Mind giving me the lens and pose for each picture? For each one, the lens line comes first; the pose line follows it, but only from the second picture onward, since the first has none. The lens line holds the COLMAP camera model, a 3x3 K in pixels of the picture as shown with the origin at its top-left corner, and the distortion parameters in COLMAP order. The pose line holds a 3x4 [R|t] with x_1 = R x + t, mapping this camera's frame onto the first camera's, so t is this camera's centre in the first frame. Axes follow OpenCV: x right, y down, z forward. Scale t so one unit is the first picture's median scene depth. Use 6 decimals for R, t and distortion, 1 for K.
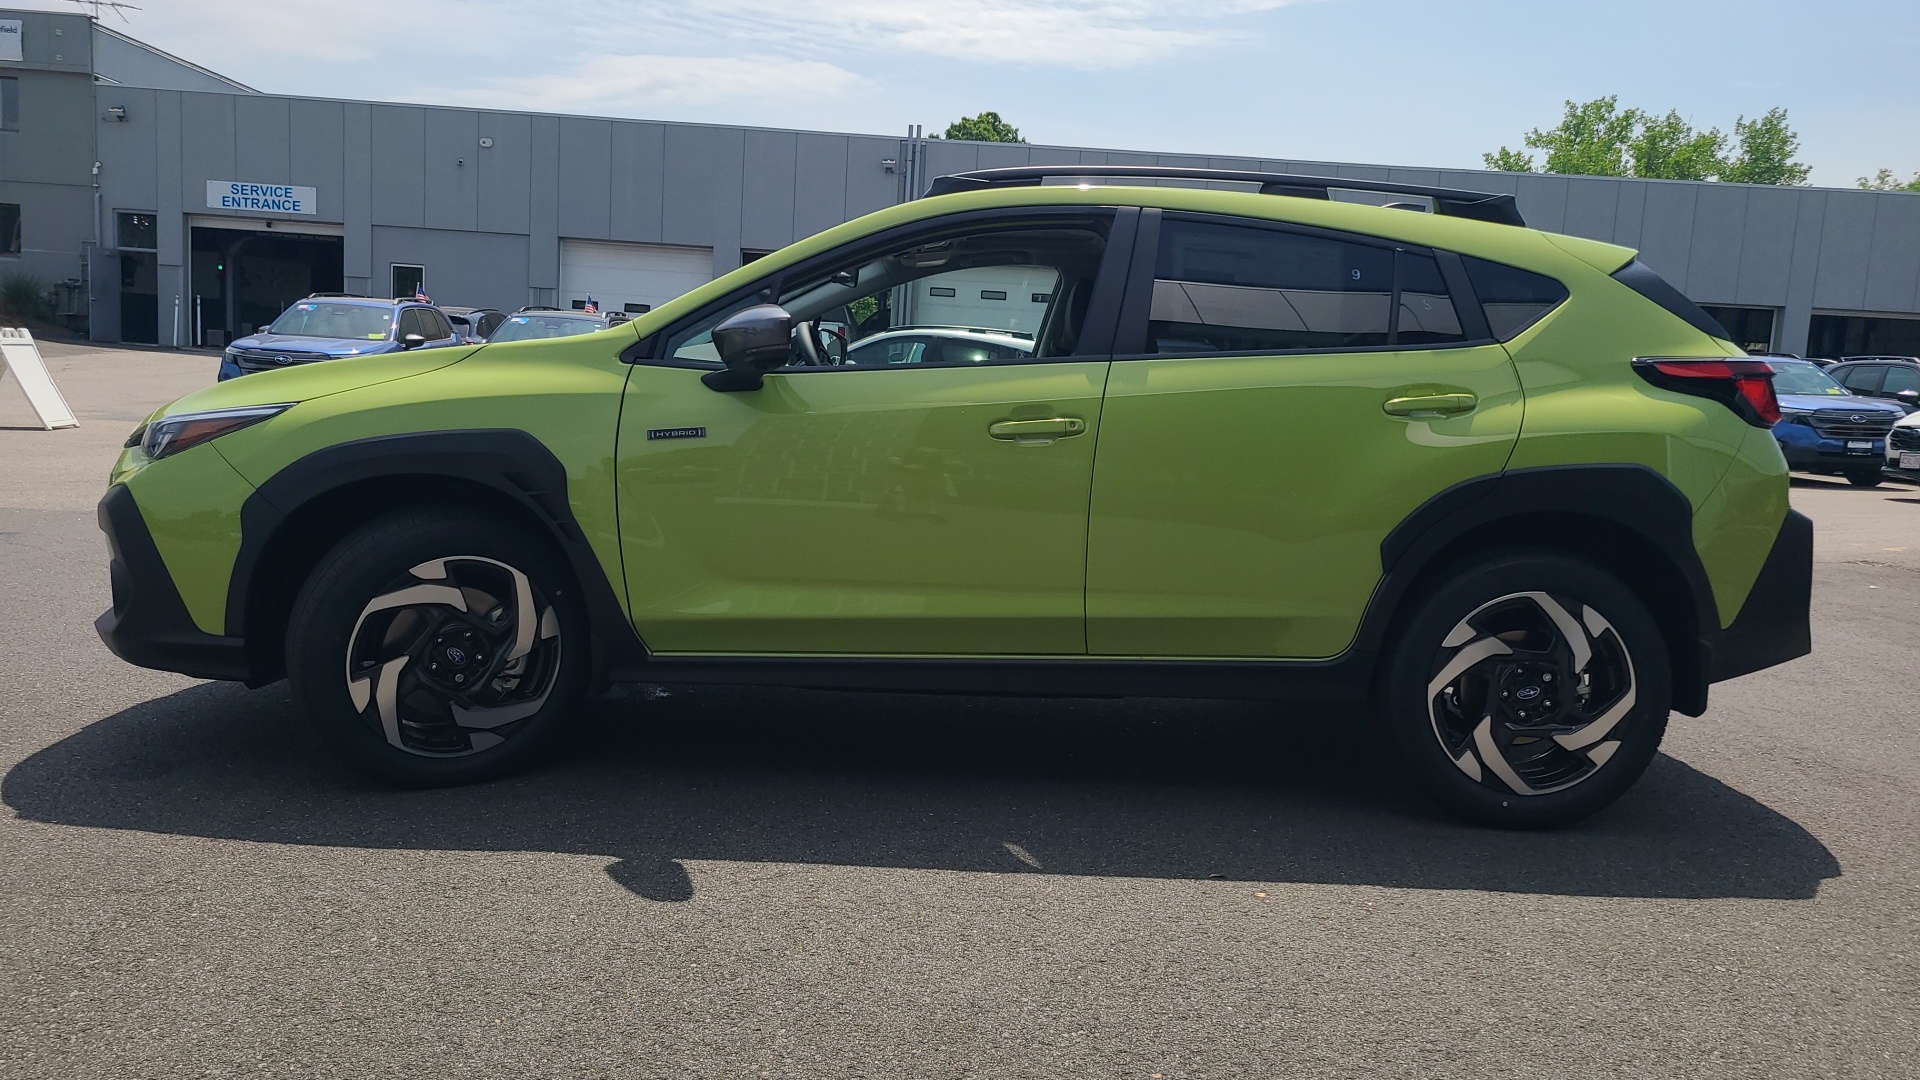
lens RADIAL K [[1455.8, 0, 930.2], [0, 1455.8, 529.4], [0, 0, 1]] dist [0.061654, -0.043184]
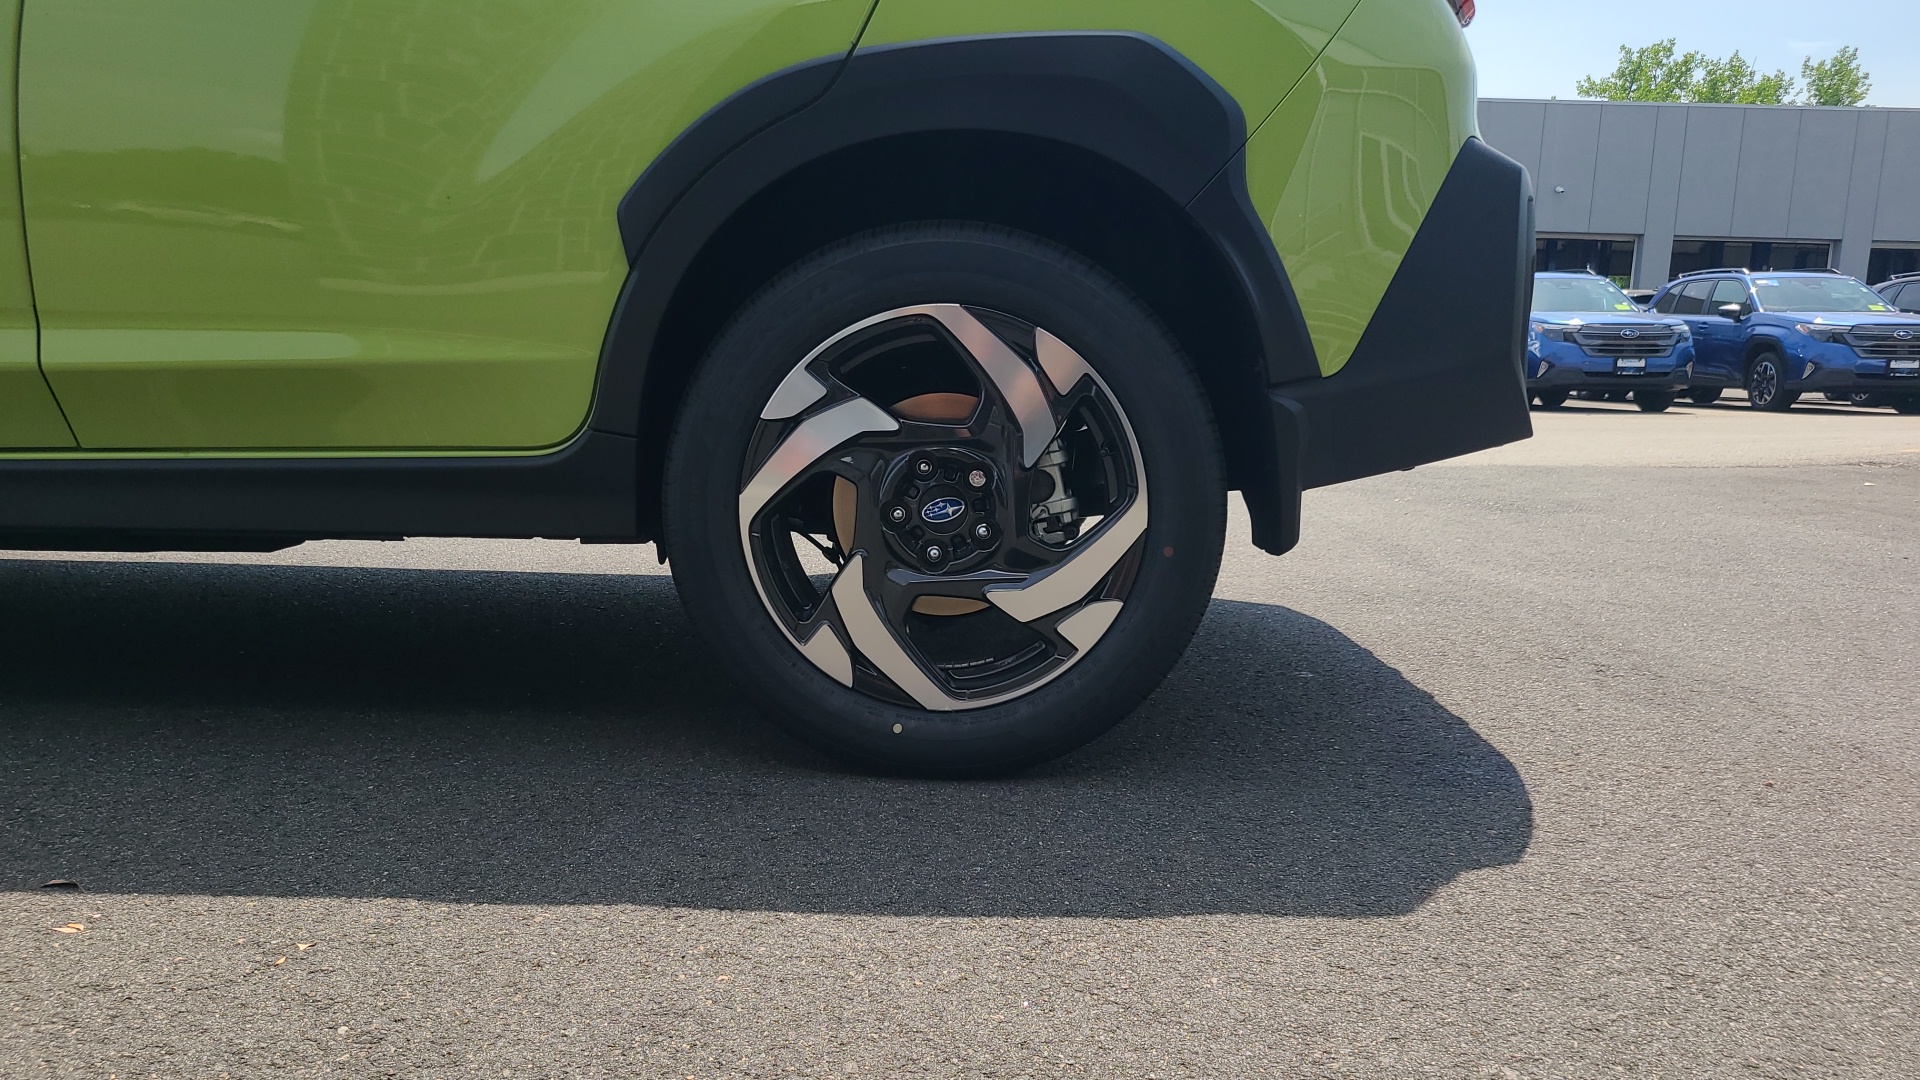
lens RADIAL K [[1460.4, 0, 946.1], [0, 1460.4, 545.7], [0, 0, 1]] dist [0.060026, -0.037682]
pose [[0.999413, -0.013737, -0.031397, 0.089482], [0.014365, 0.999699, 0.019867, 0.023991], [0.031115, -0.020306, 0.999310, 0.105008]]
